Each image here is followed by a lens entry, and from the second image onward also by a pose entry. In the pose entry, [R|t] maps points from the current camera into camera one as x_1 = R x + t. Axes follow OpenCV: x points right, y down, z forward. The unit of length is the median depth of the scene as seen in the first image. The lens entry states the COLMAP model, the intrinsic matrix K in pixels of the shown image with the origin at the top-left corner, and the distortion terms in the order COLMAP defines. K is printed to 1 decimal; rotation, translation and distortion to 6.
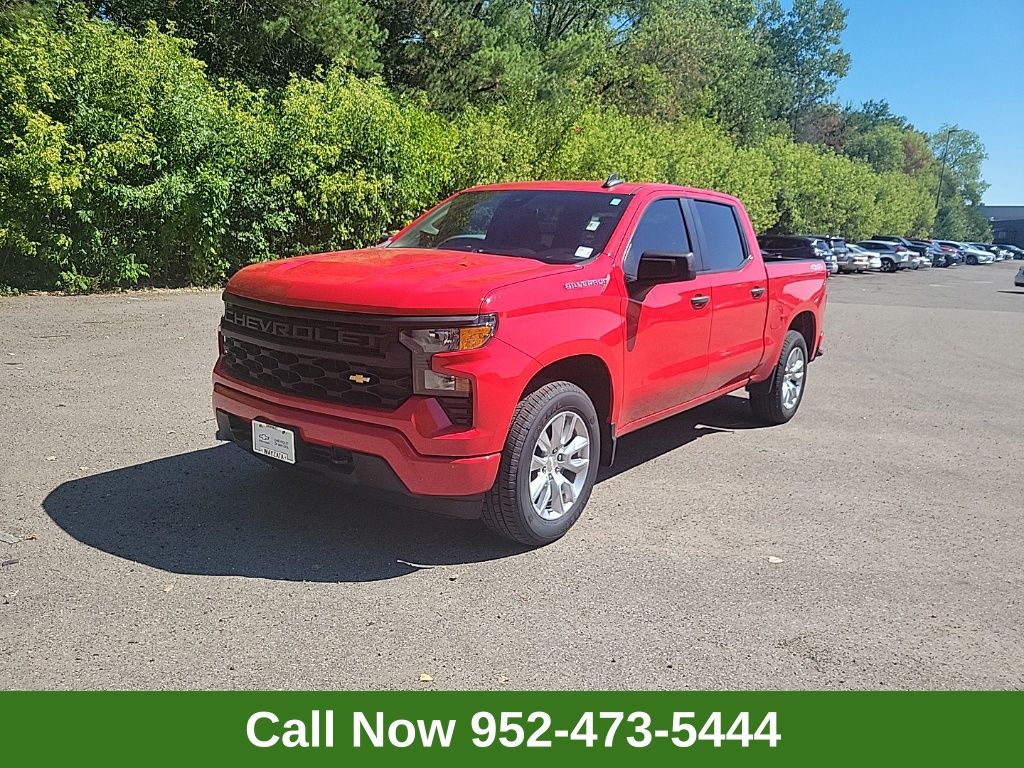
lens RADIAL K [[757.3, 0, 520.7], [0, 757.3, 378.9], [0, 0, 1]] dist [0.042423, -0.029667]
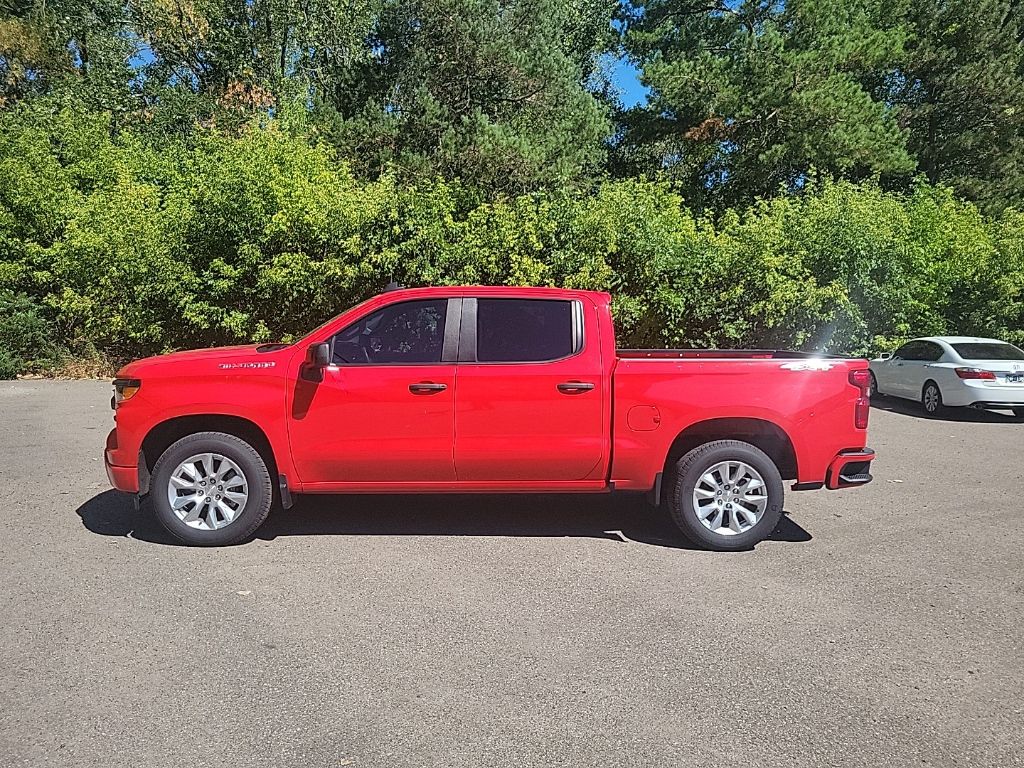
lens RADIAL K [[757.3, 0, 522.7], [0, 757.3, 382.5], [0, 0, 1]] dist [0.042423, -0.029667]
pose [[0.627923, 0.026683, -0.777818, 0.469175], [-0.134817, 0.988032, -0.074941, -0.018485], [0.766510, 0.151921, 0.624005, 0.163031]]
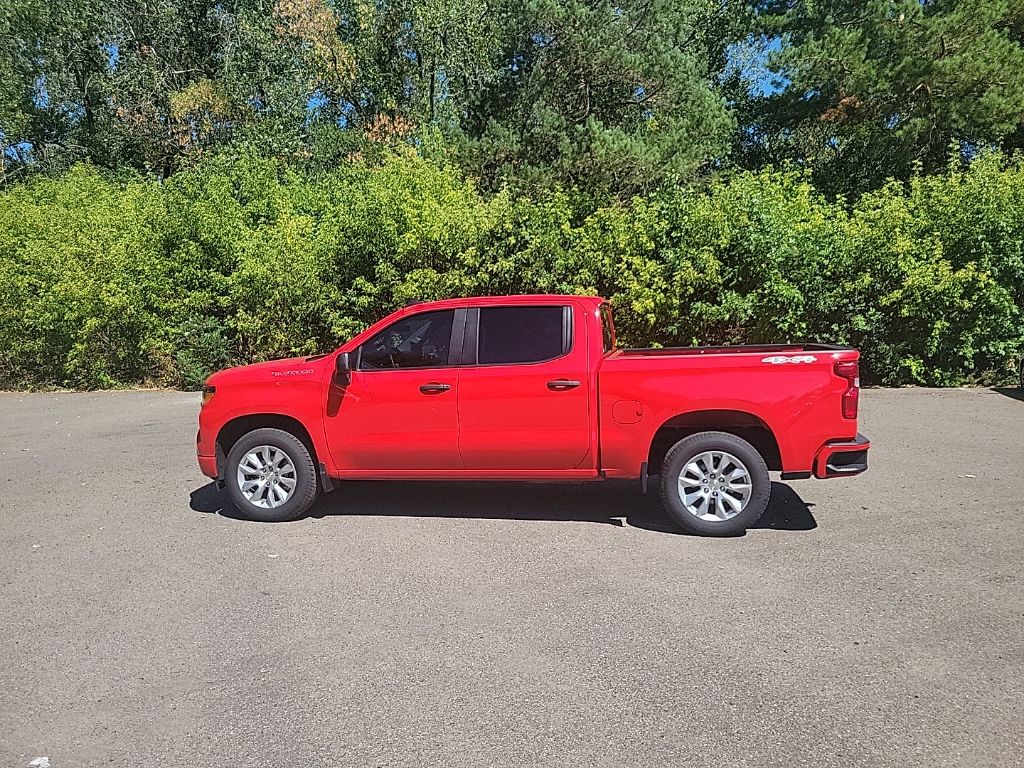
lens RADIAL K [[757.3, 0, 512.4], [0, 757.3, 388.9], [0, 0, 1]] dist [0.042423, -0.029667]
pose [[0.424721, 0.019252, -0.905119, 0.573526], [-0.125304, 0.991401, -0.037711, -0.027929], [0.896611, 0.129432, 0.423482, 0.227640]]
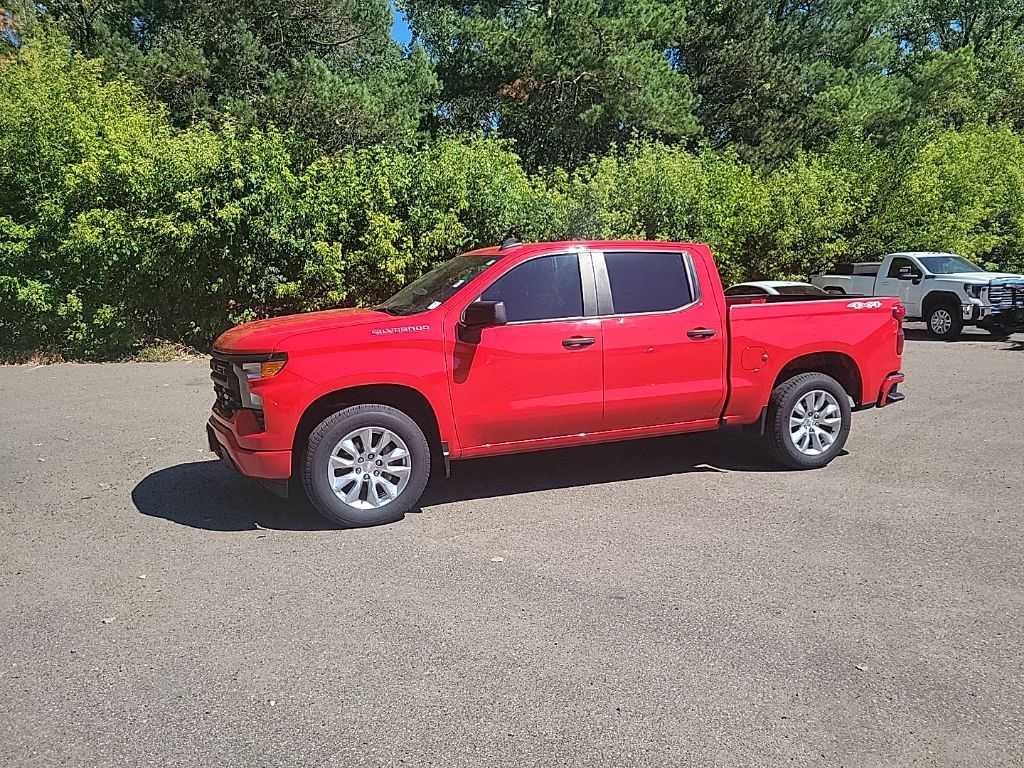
lens RADIAL K [[757.3, 0, 521.8], [0, 757.3, 379.8], [0, 0, 1]] dist [0.042423, -0.029667]
pose [[0.852105, 0.007429, -0.523318, 0.296361], [-0.042619, 0.997563, -0.055234, 0.007020], [0.521633, 0.069369, 0.850345, 0.002513]]
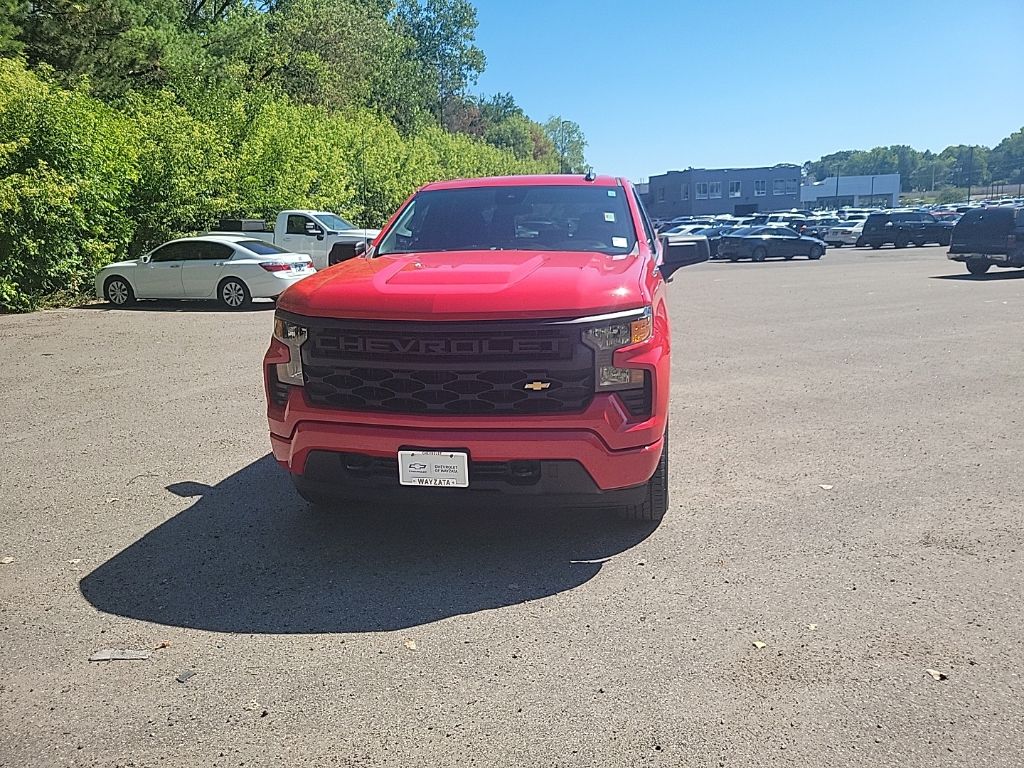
lens RADIAL K [[757.3, 0, 519.5], [0, 757.3, 378.0], [0, 0, 1]] dist [0.042423, -0.029667]
pose [[0.898615, -0.144729, 0.414178, -0.173702], [0.140035, 0.989261, 0.041859, -0.014806], [-0.415789, 0.020385, 0.909233, 0.033461]]
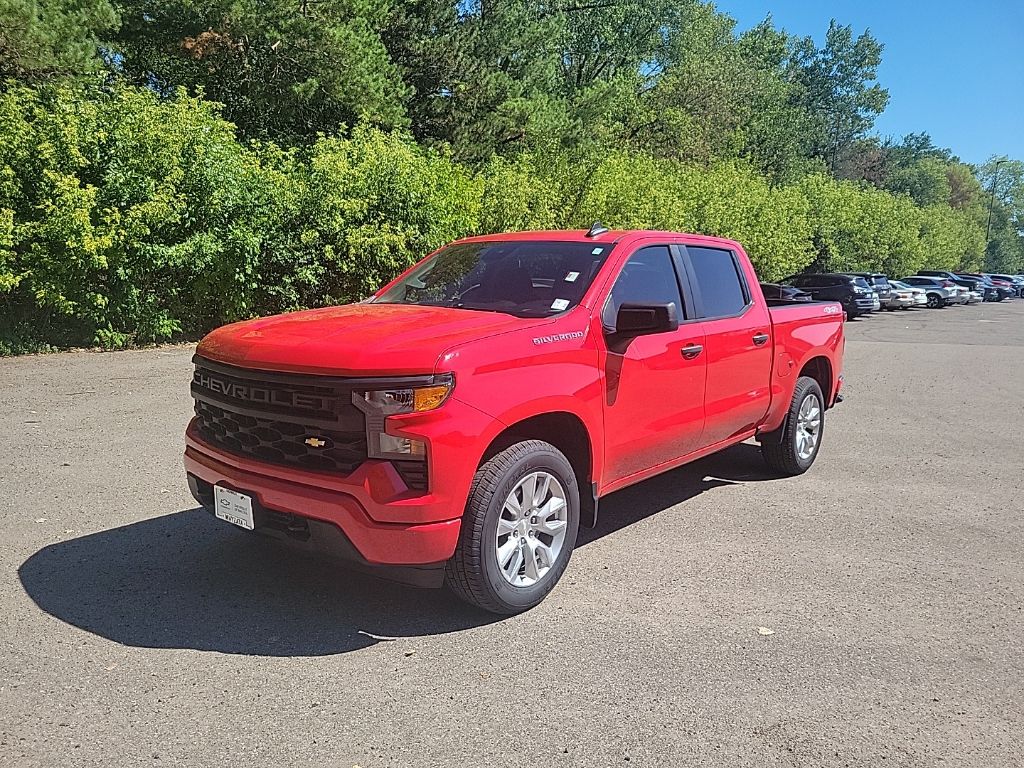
lens RADIAL K [[757.3, 0, 510.7], [0, 757.3, 388.3], [0, 0, 1]] dist [0.042423, -0.029667]
pose [[0.997667, -0.017241, -0.066053, 0.027858], [0.014222, 0.998845, -0.045904, -0.005733], [0.066768, 0.044857, 0.996760, 0.013240]]
